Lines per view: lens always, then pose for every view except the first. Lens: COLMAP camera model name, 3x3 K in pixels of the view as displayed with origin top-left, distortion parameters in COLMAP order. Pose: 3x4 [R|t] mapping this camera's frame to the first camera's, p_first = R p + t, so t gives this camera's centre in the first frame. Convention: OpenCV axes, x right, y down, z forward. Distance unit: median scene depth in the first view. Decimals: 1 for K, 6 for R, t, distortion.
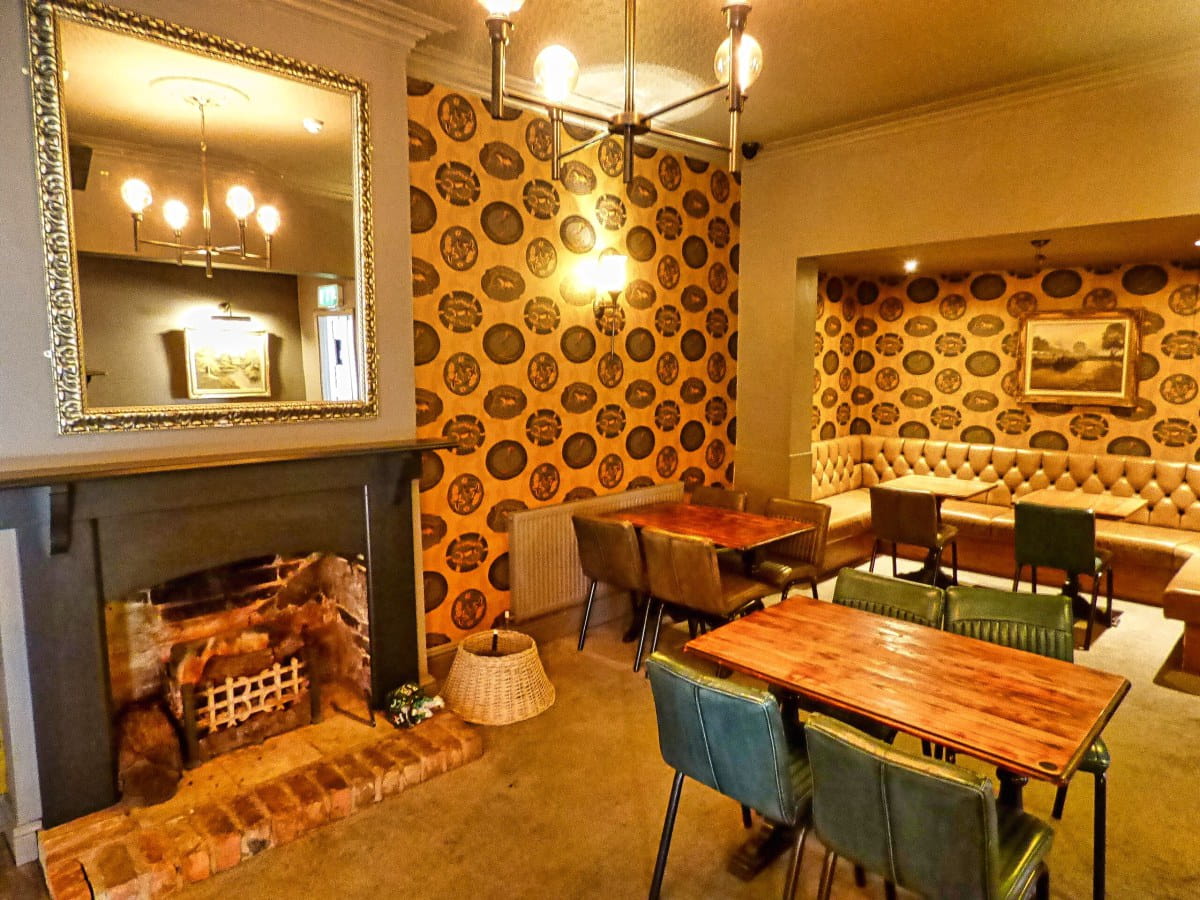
lens RADIAL K [[747.0, 0, 599.7], [0, 747.0, 444.2], [0, 0, 1]] dist [-0.002169, 0.006983]
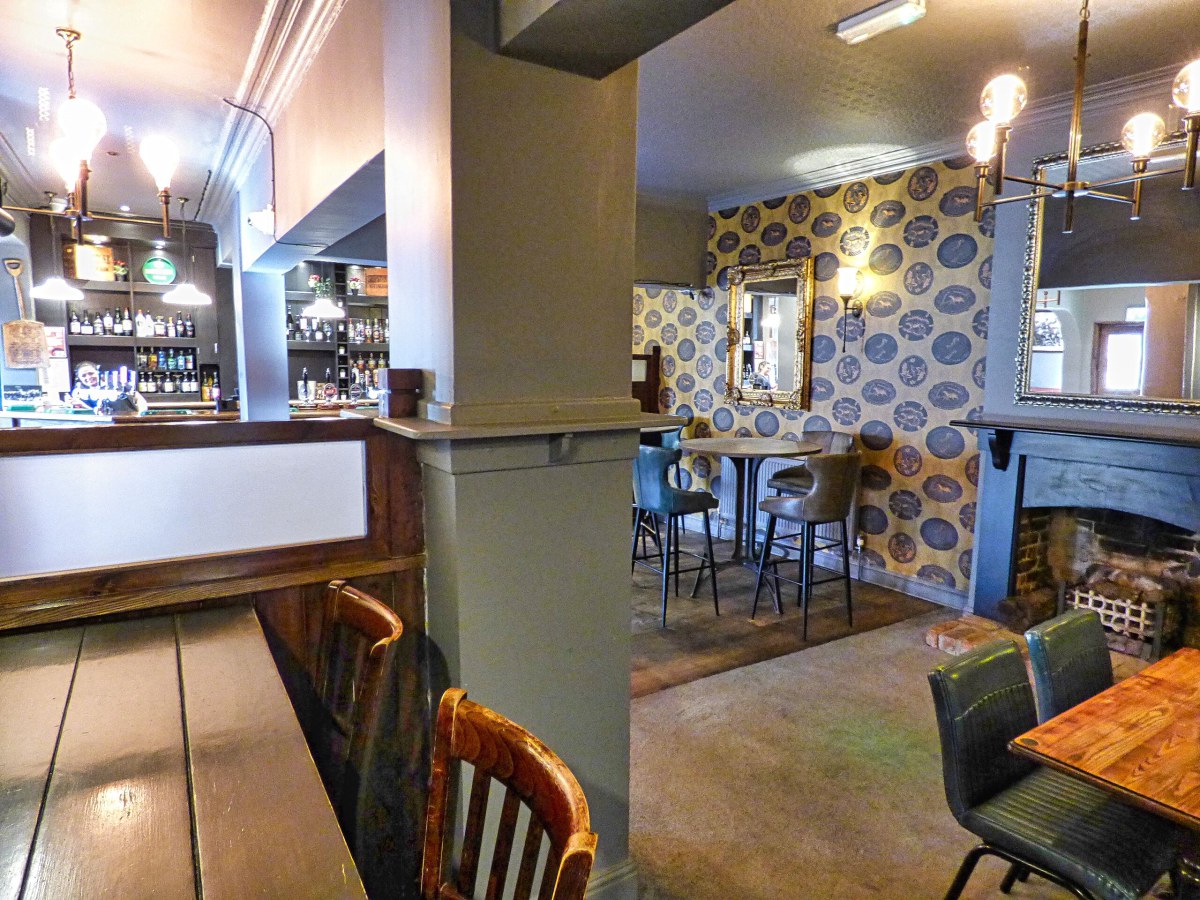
lens RADIAL K [[747.0, 0, 600.4], [0, 747.0, 450.7], [0, 0, 1]] dist [-0.002169, 0.006983]
pose [[-0.212976, 0.113171, -0.970481, 0.998102], [-0.127365, 0.981578, 0.142415, -0.027054], [0.968721, 0.153937, -0.194638, 0.324625]]
